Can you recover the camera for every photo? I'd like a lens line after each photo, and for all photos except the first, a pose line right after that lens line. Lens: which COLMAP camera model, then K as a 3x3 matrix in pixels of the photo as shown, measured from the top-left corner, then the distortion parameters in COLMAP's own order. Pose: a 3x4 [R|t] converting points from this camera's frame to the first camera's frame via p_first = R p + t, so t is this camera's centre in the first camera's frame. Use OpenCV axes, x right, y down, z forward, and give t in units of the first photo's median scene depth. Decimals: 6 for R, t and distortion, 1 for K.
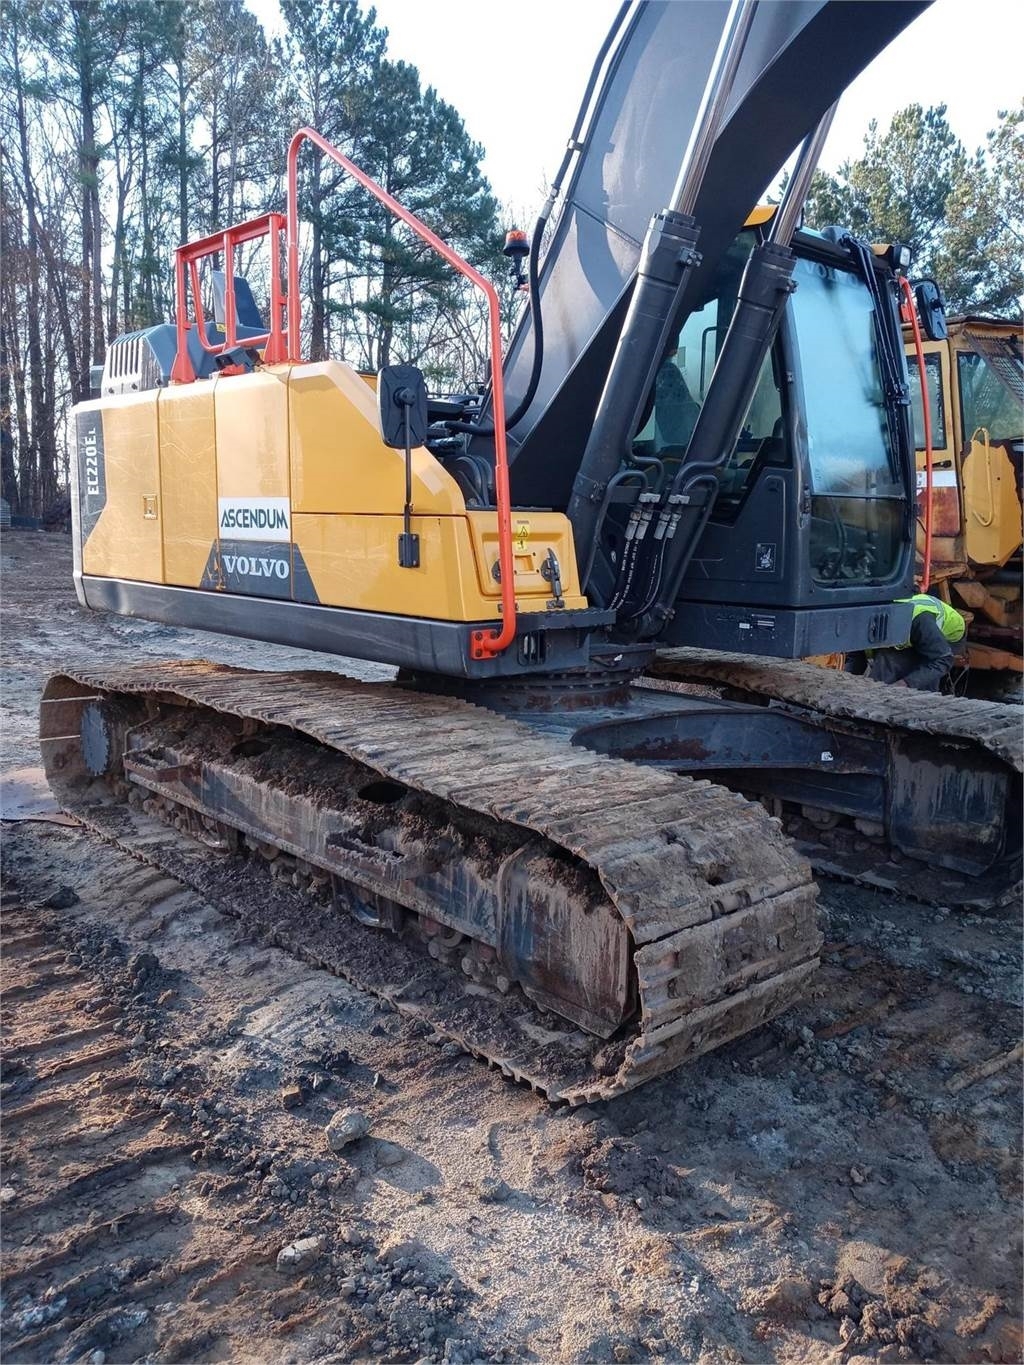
lens RADIAL K [[1040.7, 0, 512.0], [0, 1040.7, 682.5], [0, 0, 1]] dist [0.010119, 0.002739]
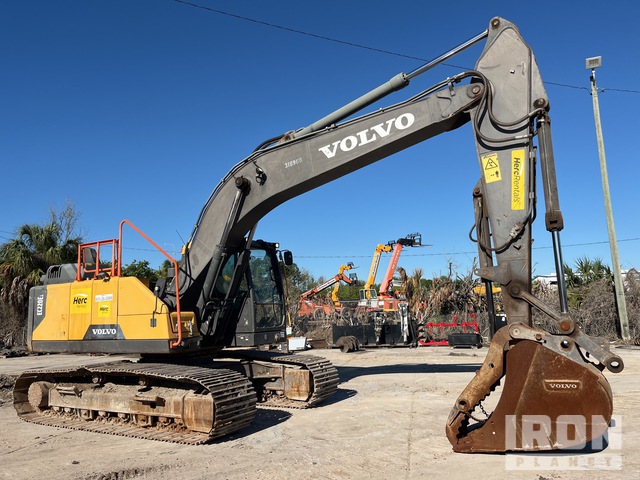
lens RADIAL K [[477.2, 0, 320.0], [0, 477.2, 240.0], [0, 0, 1]] dist [0.044568, 0.000639]
pose [[0.959871, 0.006721, 0.280361, -0.001820], [0.084023, 0.946896, -0.310368, 0.167282], [-0.267558, 0.321470, 0.908333, -0.802394]]
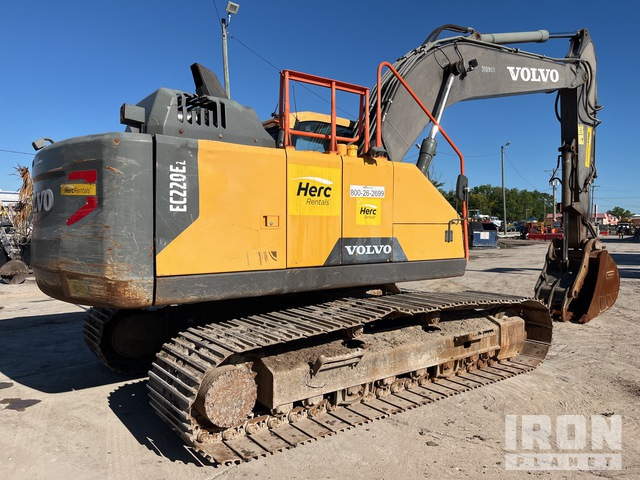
lens RADIAL K [[493.6, 0, 320.0], [0, 493.6, 240.0], [0, 0, 1]] dist [0.007291, -0.001006]
pose [[0.123337, -0.029541, 0.991925, -1.231389], [0.170412, 0.985339, 0.008156, -0.155823], [-0.977624, 0.168030, 0.126563, 0.974812]]
